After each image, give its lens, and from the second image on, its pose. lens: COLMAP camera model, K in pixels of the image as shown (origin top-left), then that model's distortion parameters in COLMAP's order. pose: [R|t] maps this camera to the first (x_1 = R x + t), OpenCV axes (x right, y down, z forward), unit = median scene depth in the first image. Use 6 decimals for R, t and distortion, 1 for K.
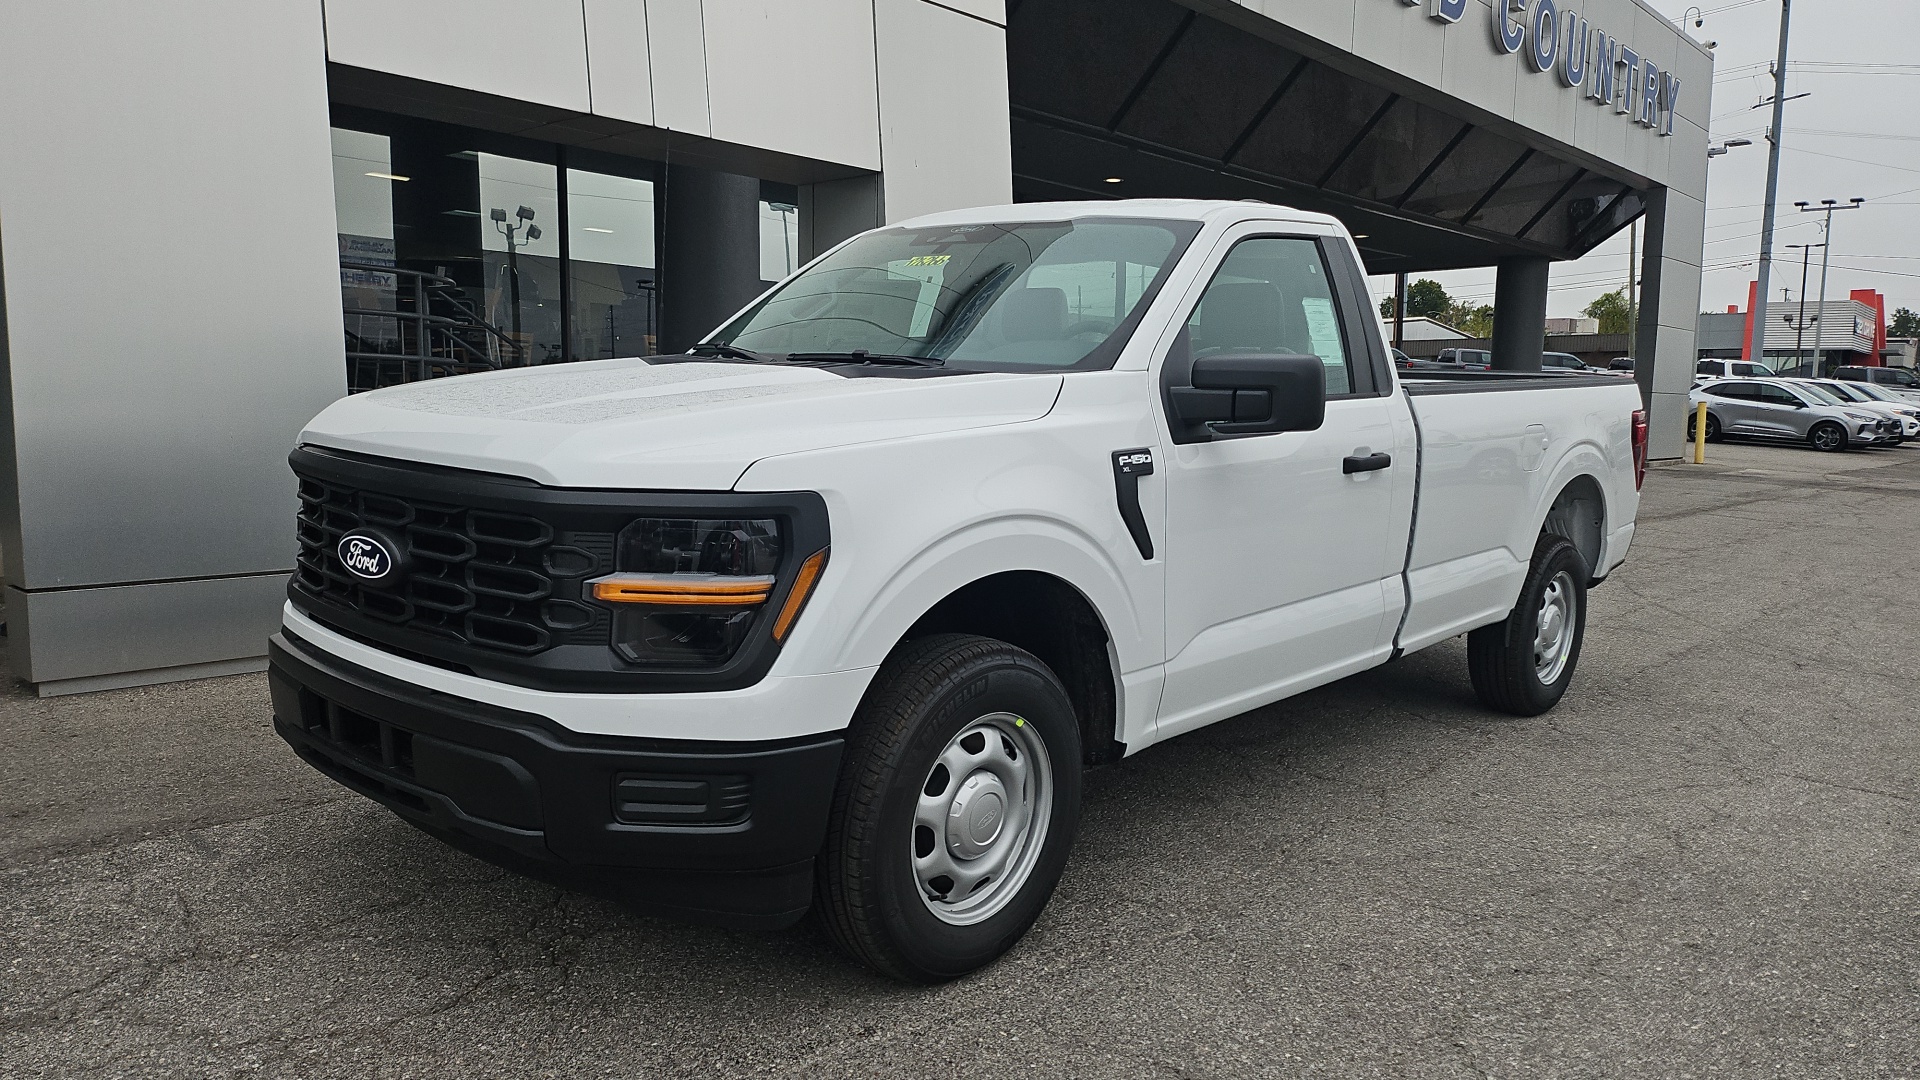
lens RADIAL K [[1339.2, 0, 950.2], [0, 1339.2, 539.7], [0, 0, 1]] dist [0.060709, -0.068854]
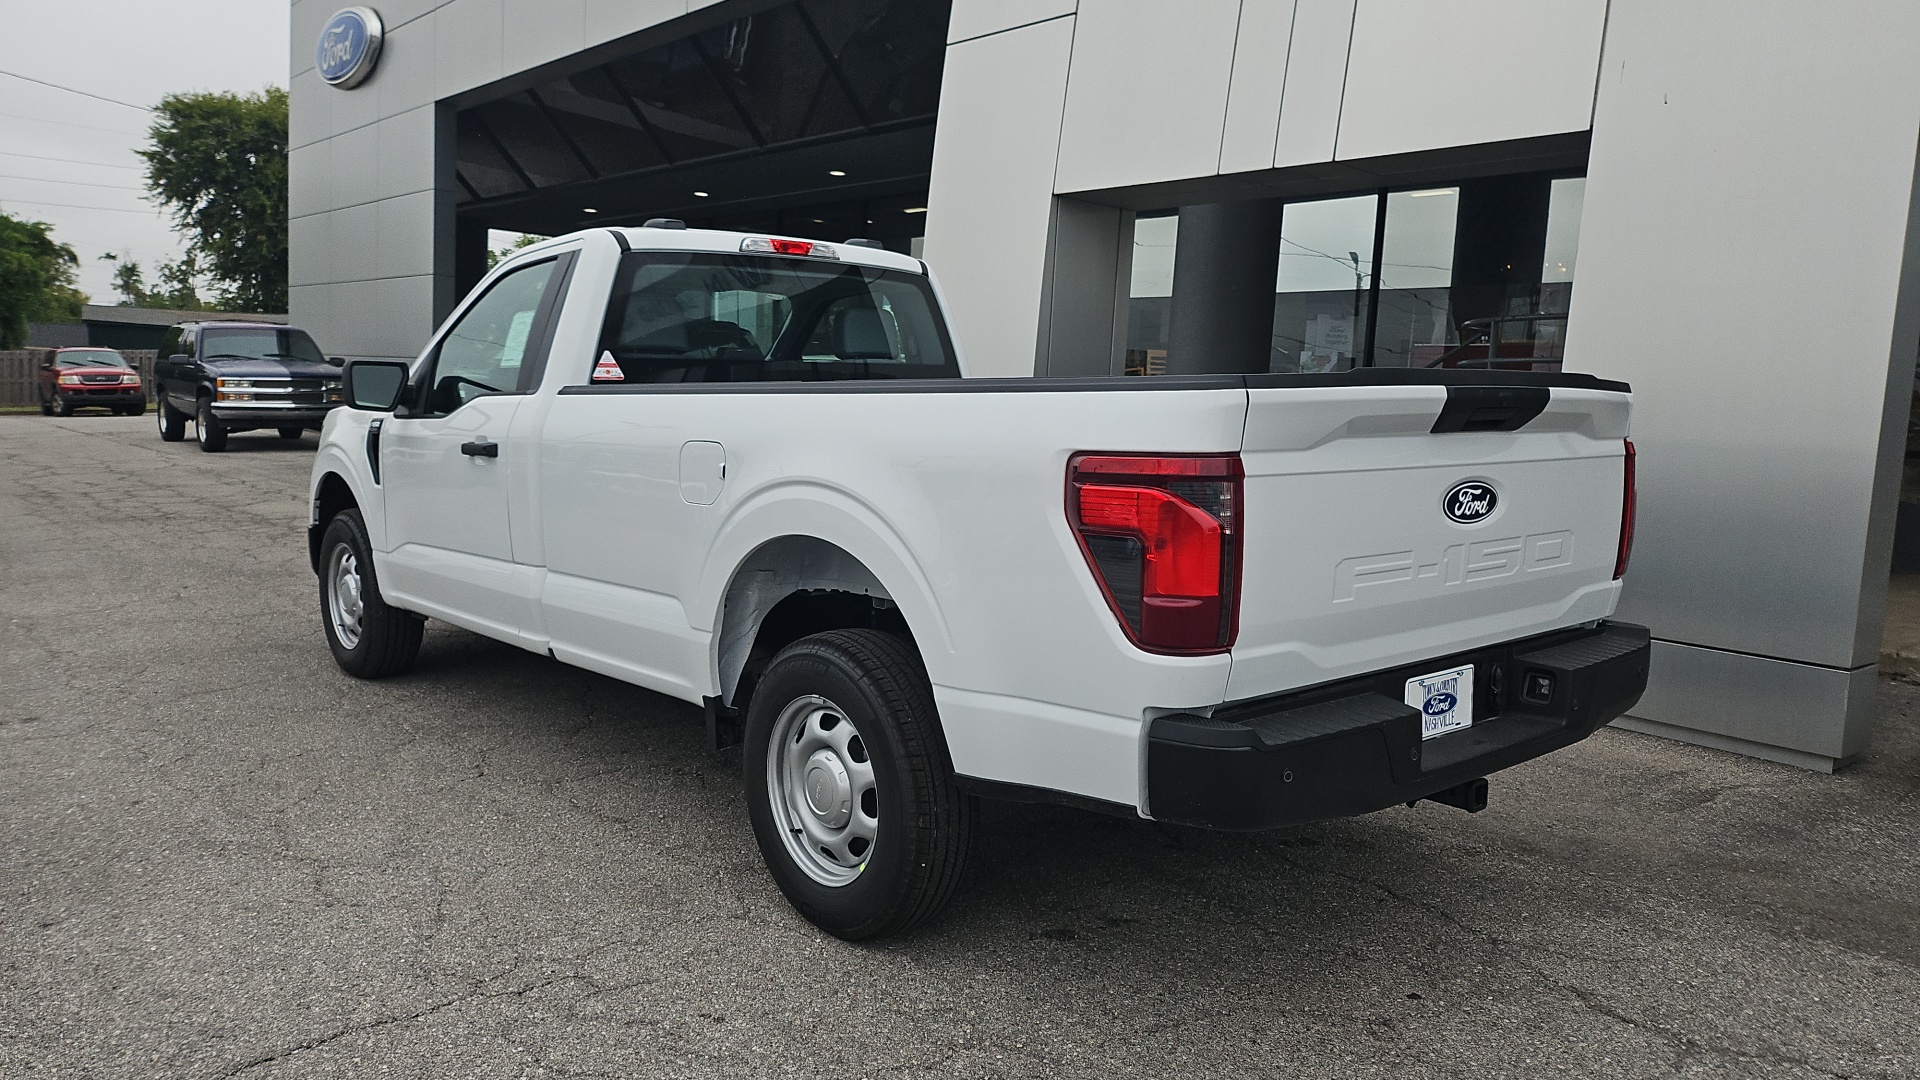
lens RADIAL K [[1339.2, 0, 950.2], [0, 1339.2, 539.7], [0, 0, 1]] dist [0.060709, -0.068854]
pose [[-0.098166, 0.077280, -0.992165, 1.679004], [-0.155782, 0.983496, 0.092018, -0.177031], [0.982902, 0.163594, -0.084507, 1.776185]]
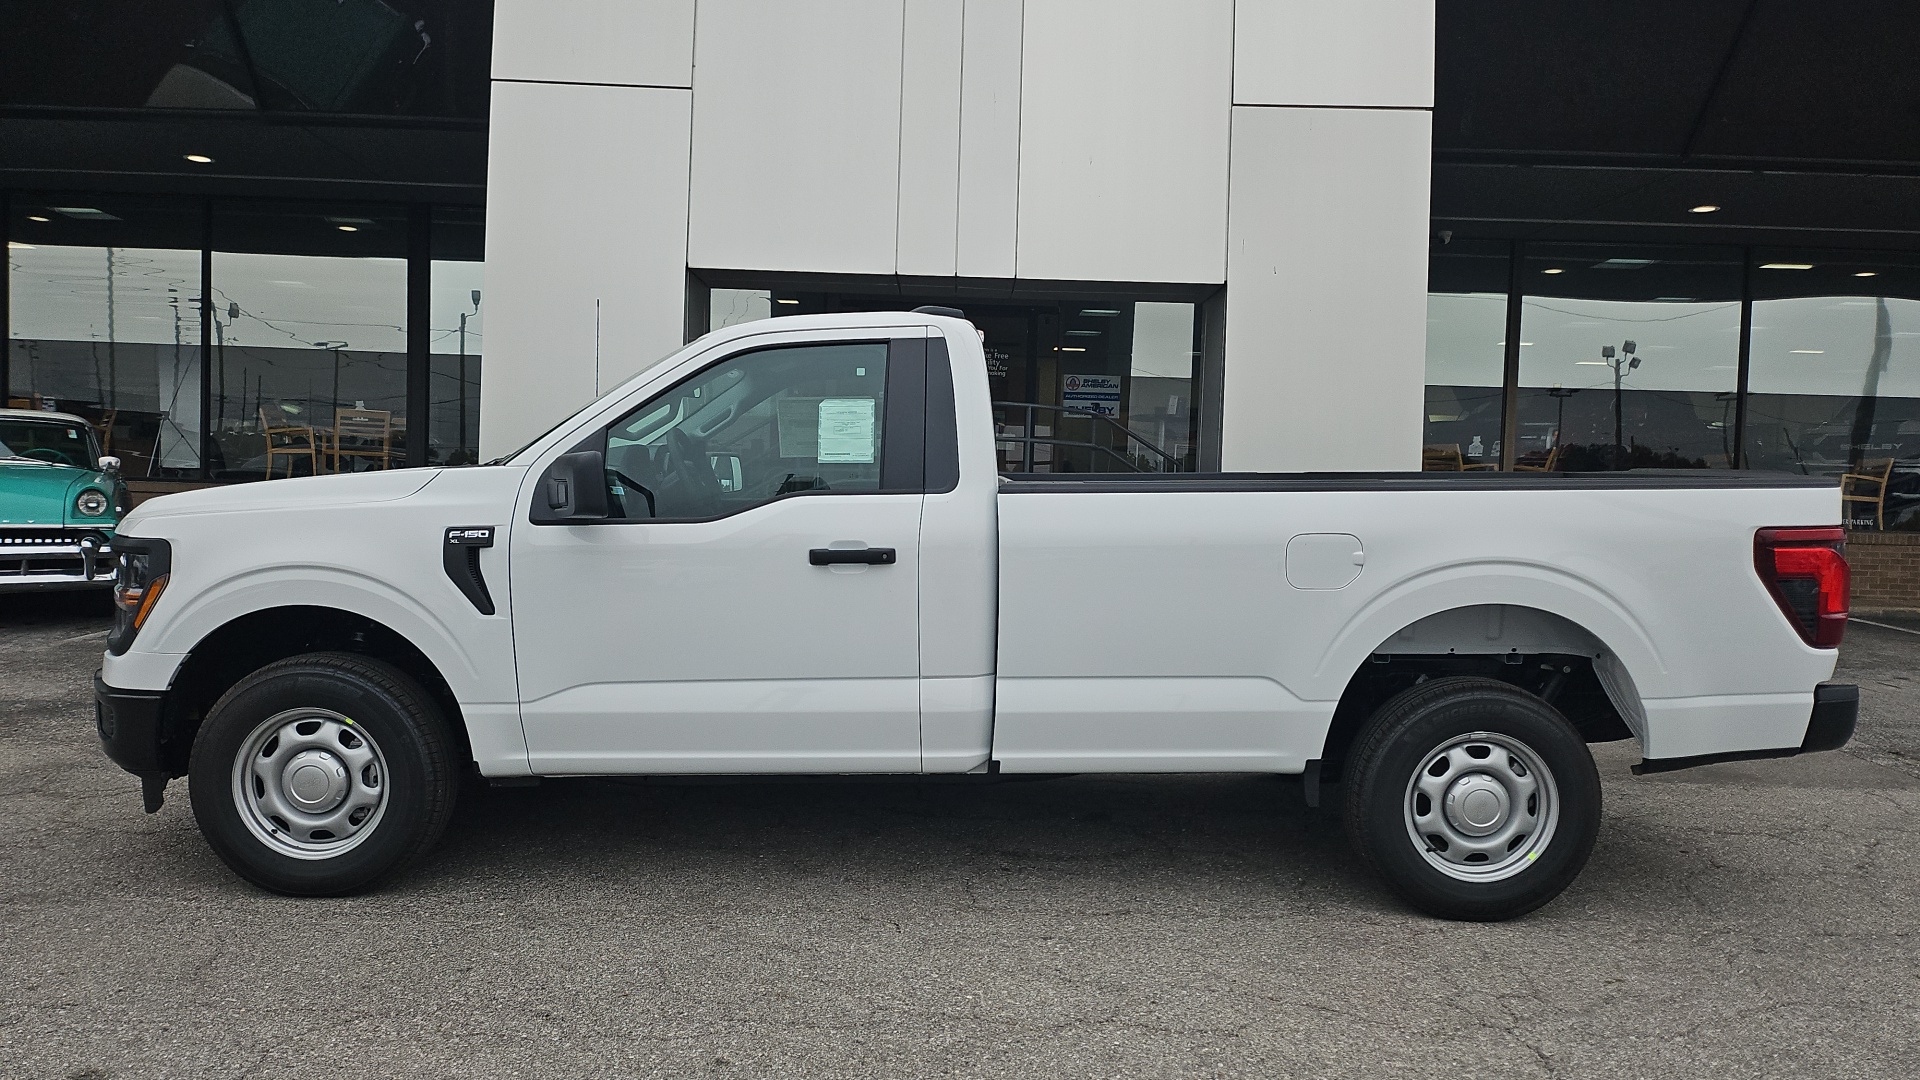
lens RADIAL K [[1322.1, 0, 965.3], [0, 1322.1, 546.1], [0, 0, 1]] dist [0.080314, -0.090133]
pose [[0.685986, 0.018961, -0.727367, 1.295086], [-0.091009, 0.994046, -0.059919, -0.014433], [0.721900, 0.107301, 0.683627, 0.440937]]
